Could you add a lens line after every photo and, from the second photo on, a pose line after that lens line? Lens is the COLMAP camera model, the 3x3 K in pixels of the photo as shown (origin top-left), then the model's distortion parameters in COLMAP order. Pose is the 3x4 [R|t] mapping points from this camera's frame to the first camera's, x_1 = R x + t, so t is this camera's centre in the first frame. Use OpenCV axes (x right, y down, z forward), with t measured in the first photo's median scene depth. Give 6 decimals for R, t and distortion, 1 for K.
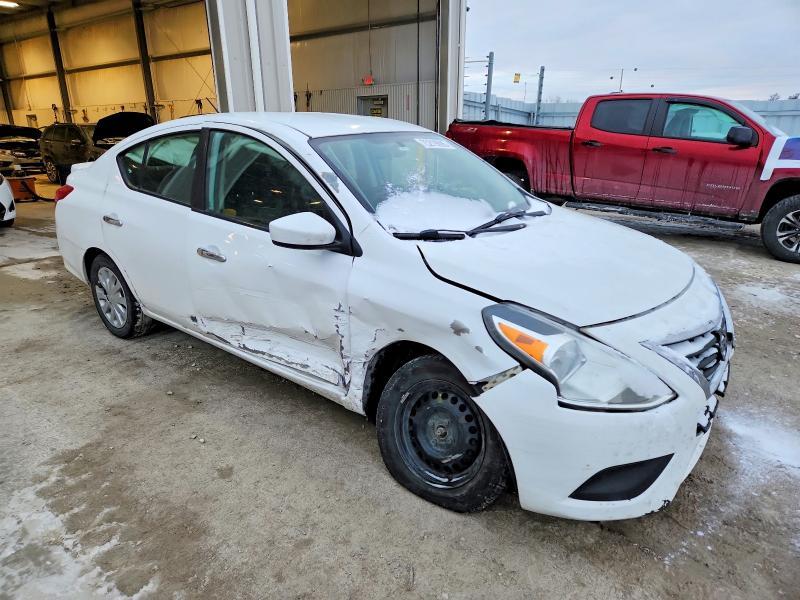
lens RADIAL K [[557.1, 0, 400.0], [0, 557.1, 300.0], [0, 0, 1]] dist [0.027317, 0.000797]
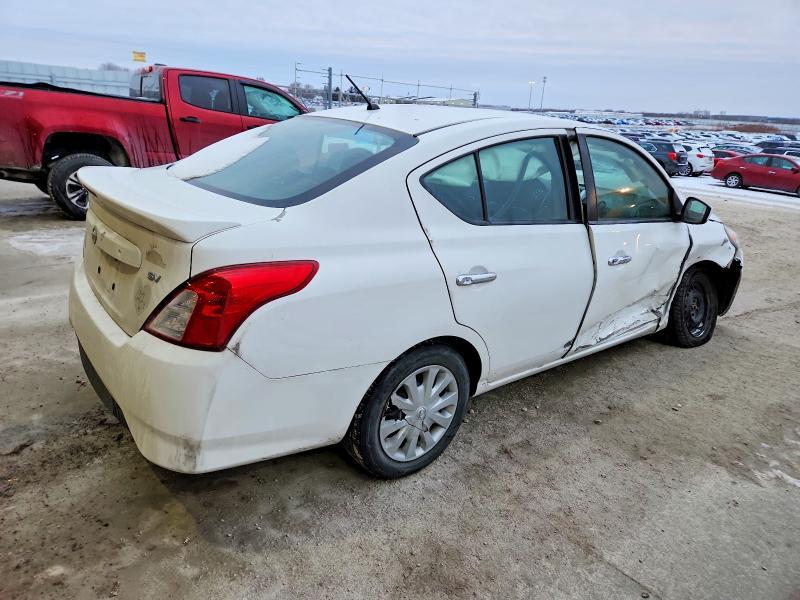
lens RADIAL K [[540.0, 0, 396.5], [0, 540.0, 298.3], [0, 0, 1]] dist [0.052945, -0.034875]
pose [[0.191992, -0.302290, 0.933681, -0.591564], [0.227198, 0.939225, 0.257366, -0.158487], [-0.954736, 0.162718, 0.249004, 0.496952]]
